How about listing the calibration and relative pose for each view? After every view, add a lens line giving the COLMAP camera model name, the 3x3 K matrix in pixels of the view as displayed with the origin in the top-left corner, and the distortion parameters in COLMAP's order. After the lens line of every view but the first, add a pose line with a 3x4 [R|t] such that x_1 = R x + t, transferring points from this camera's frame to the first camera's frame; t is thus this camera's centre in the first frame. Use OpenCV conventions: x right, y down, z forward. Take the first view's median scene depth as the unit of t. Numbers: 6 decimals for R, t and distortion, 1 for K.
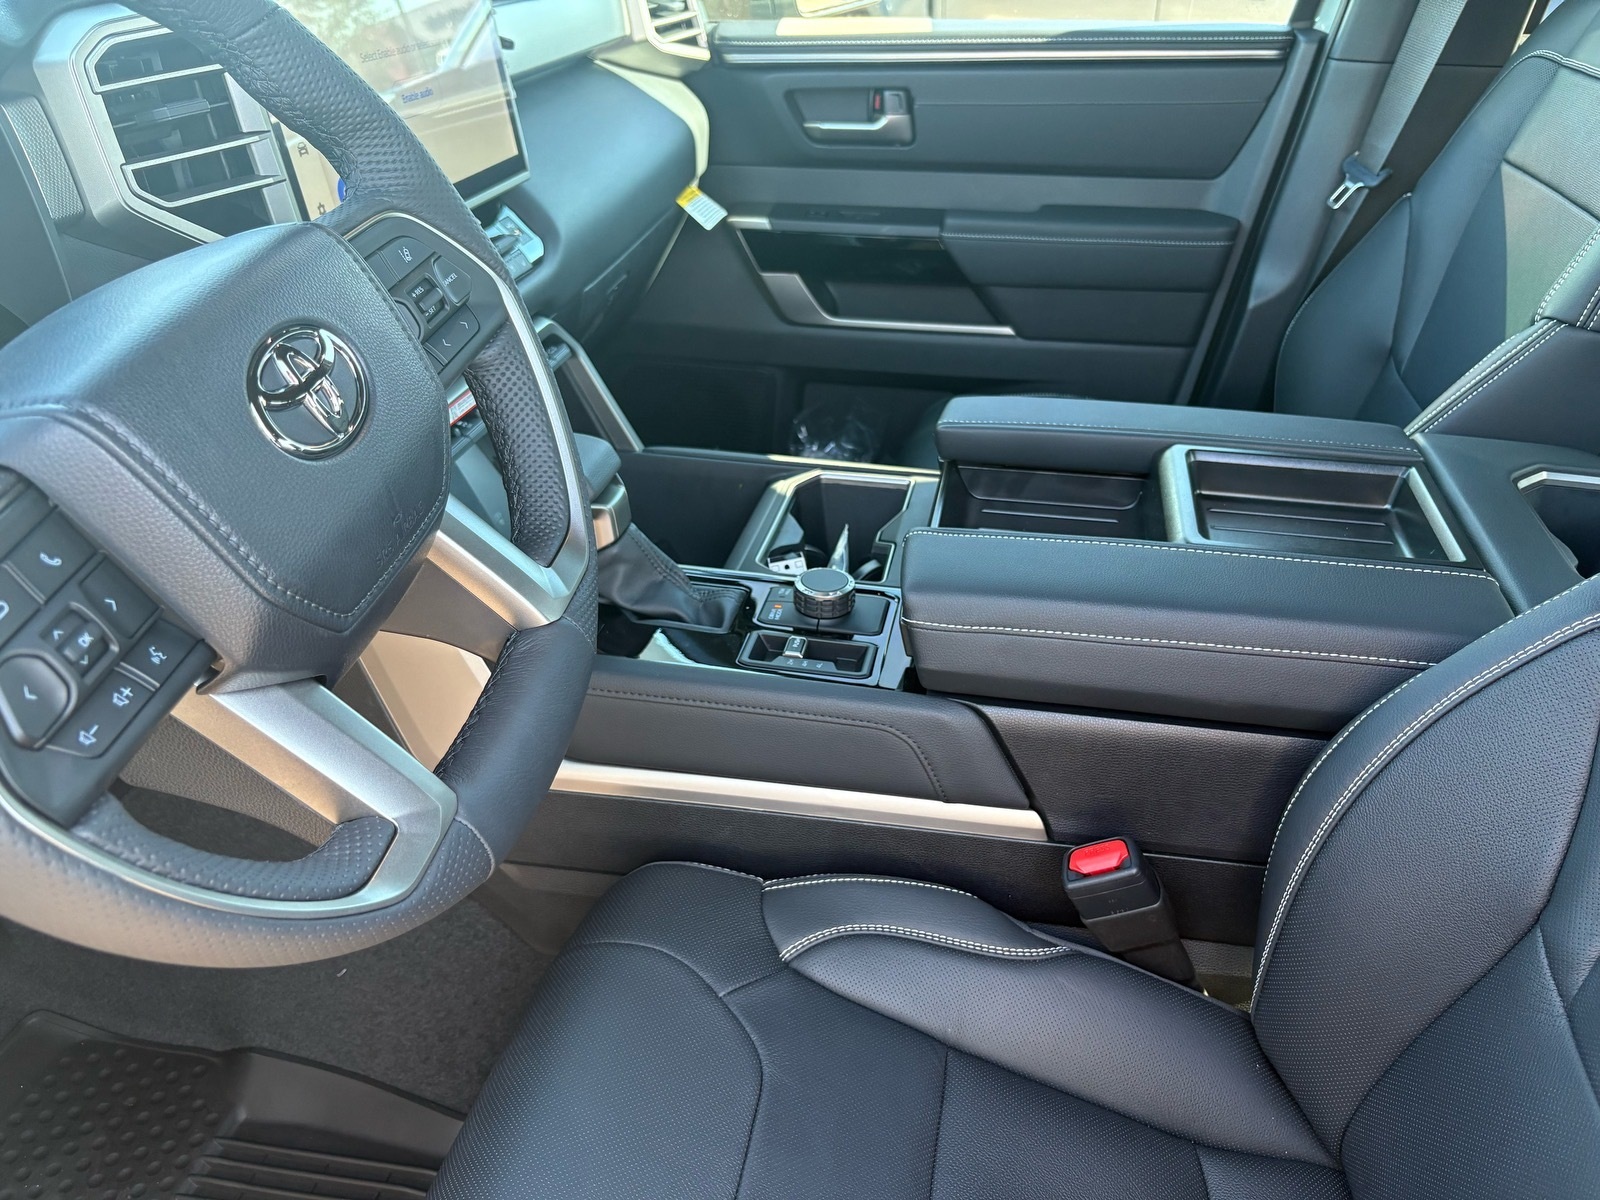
lens RADIAL K [[1235.2, 0, 800.0], [0, 1235.2, 600.0], [0, 0, 1]] dist [0.053203, -0.073983]
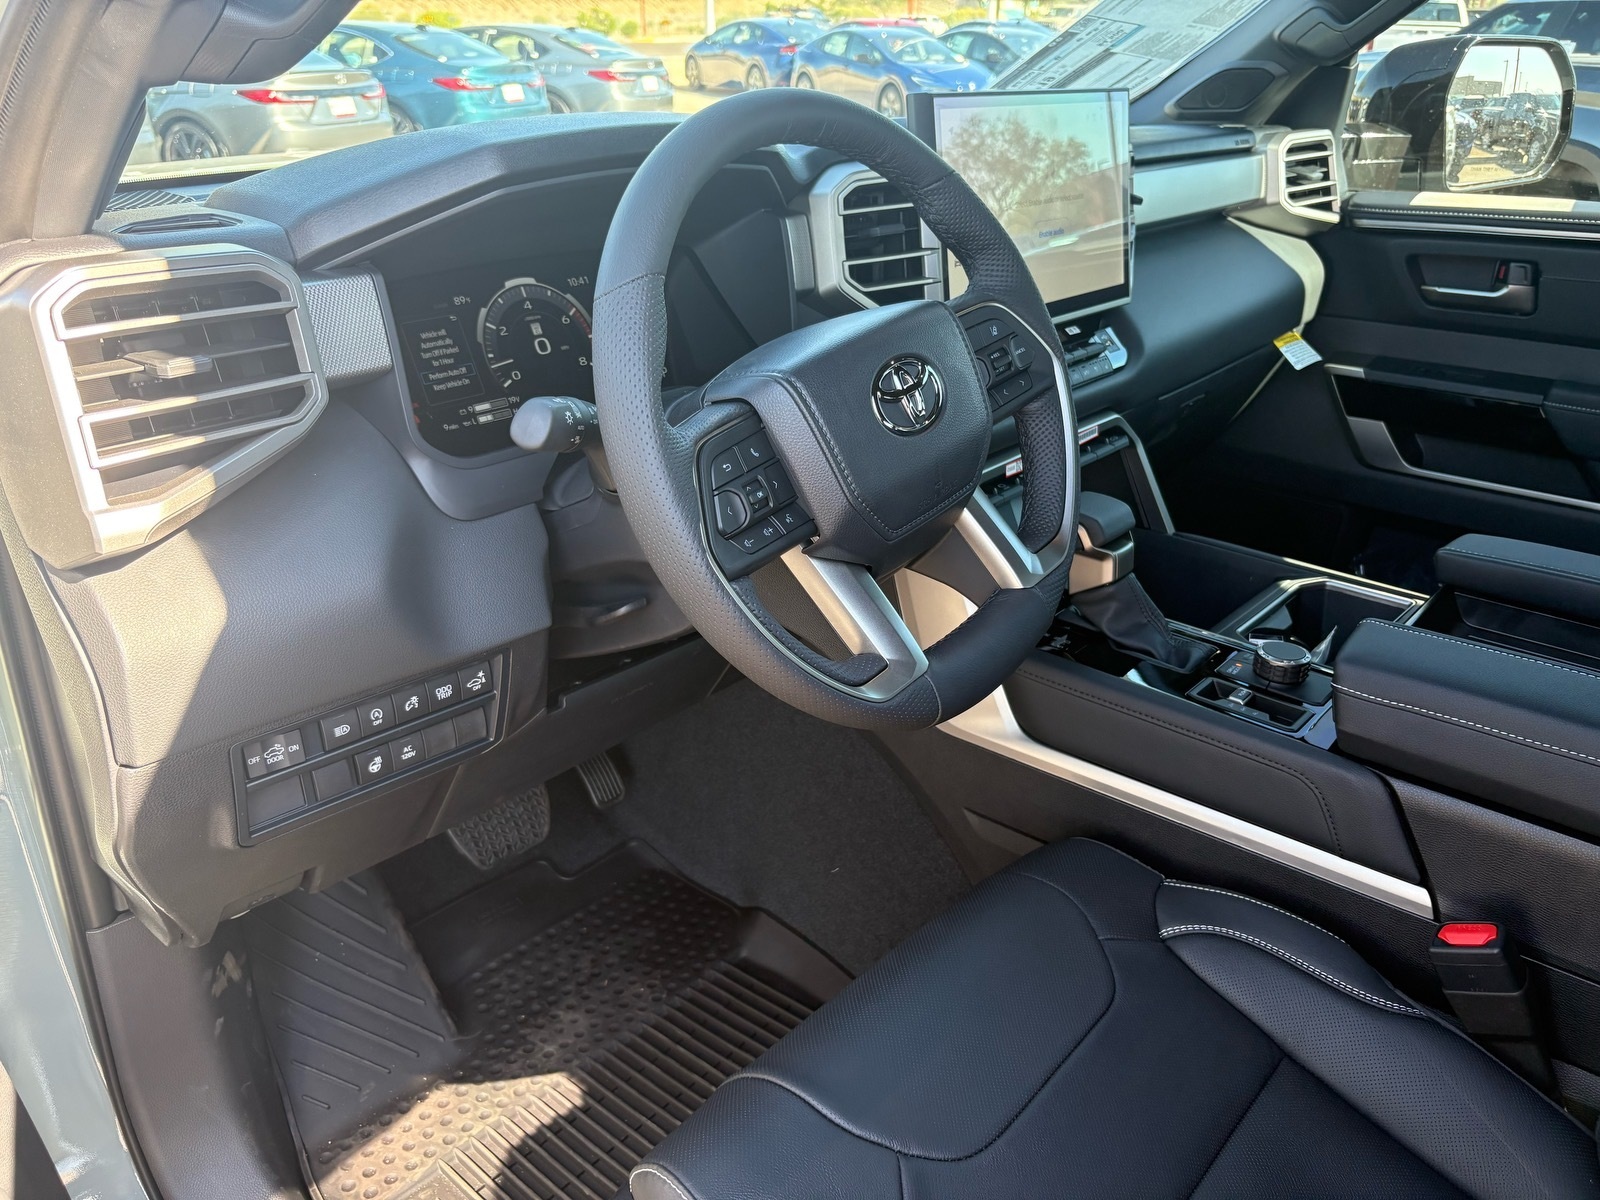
lens RADIAL K [[1235.2, 0, 800.0], [0, 1235.2, 600.0], [0, 0, 1]] dist [0.053203, -0.073983]
pose [[0.866948, 0.207056, -0.453354, 0.162639], [-0.253385, 0.966402, -0.043172, 0.115611], [0.429183, 0.152301, 0.890285, -0.276633]]
